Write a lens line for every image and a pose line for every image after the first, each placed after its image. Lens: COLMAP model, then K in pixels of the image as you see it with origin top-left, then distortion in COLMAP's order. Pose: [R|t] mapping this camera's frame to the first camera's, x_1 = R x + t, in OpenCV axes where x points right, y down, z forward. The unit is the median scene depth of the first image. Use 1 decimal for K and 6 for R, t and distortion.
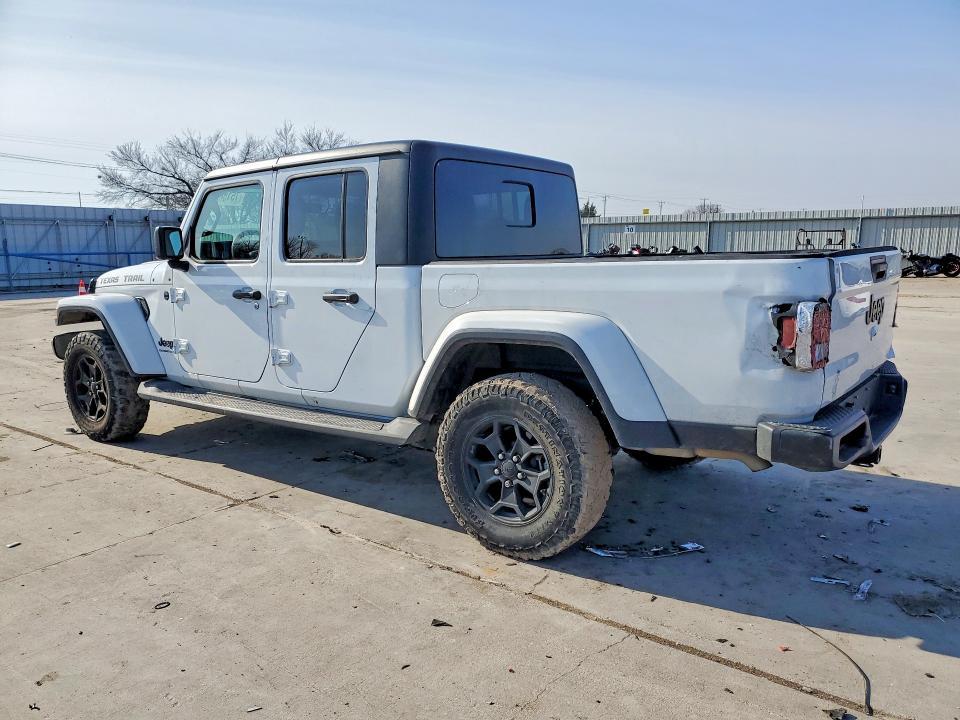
lens RADIAL K [[763.1, 0, 489.3], [0, 763.1, 364.1], [0, 0, 1]] dist [0.038458, -0.024281]
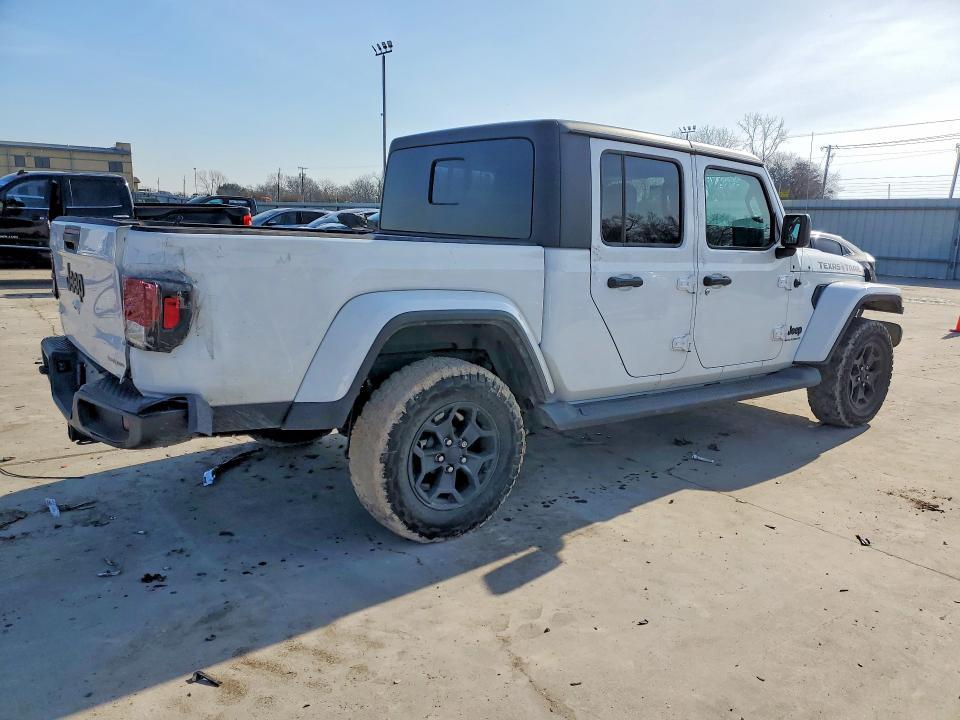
lens RADIAL K [[763.1, 0, 484.7], [0, 763.1, 356.4], [0, 0, 1]] dist [0.038458, -0.024281]
pose [[-0.302816, 0.169002, -0.937945, 0.082062], [-0.179220, 0.956496, 0.230206, -0.019252], [0.936046, 0.237808, -0.259354, 0.113359]]
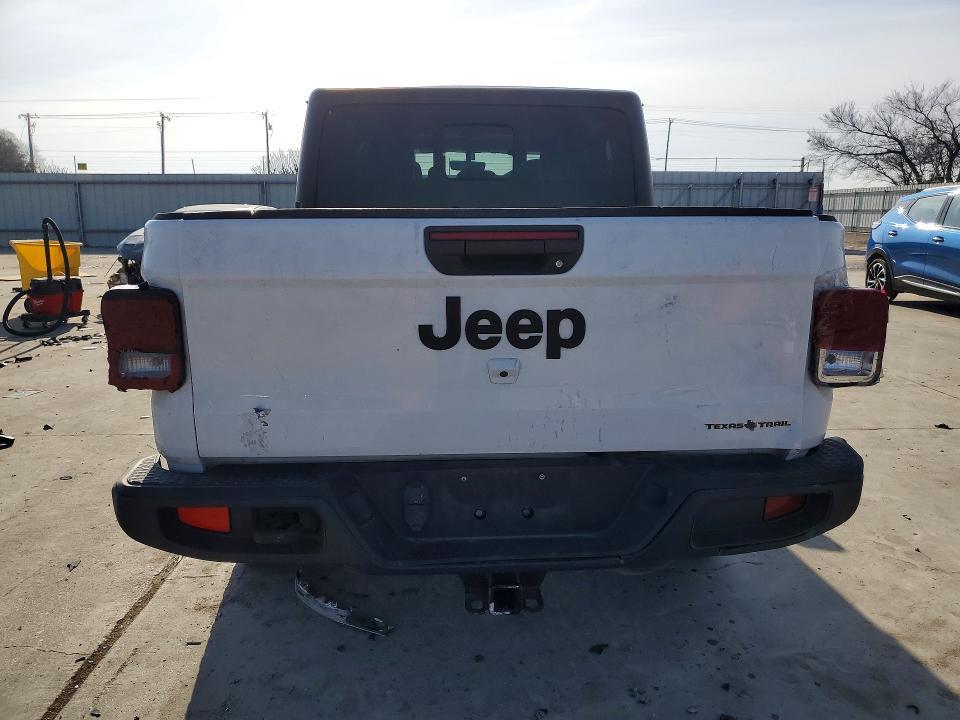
lens RADIAL K [[763.1, 0, 489.7], [0, 763.1, 355.5], [0, 0, 1]] dist [0.038458, -0.024281]
pose [[0.620157, 0.160197, -0.767946, 0.058144], [-0.133374, 0.986207, 0.098021, -0.006683], [0.773056, 0.041636, 0.632969, 0.042704]]
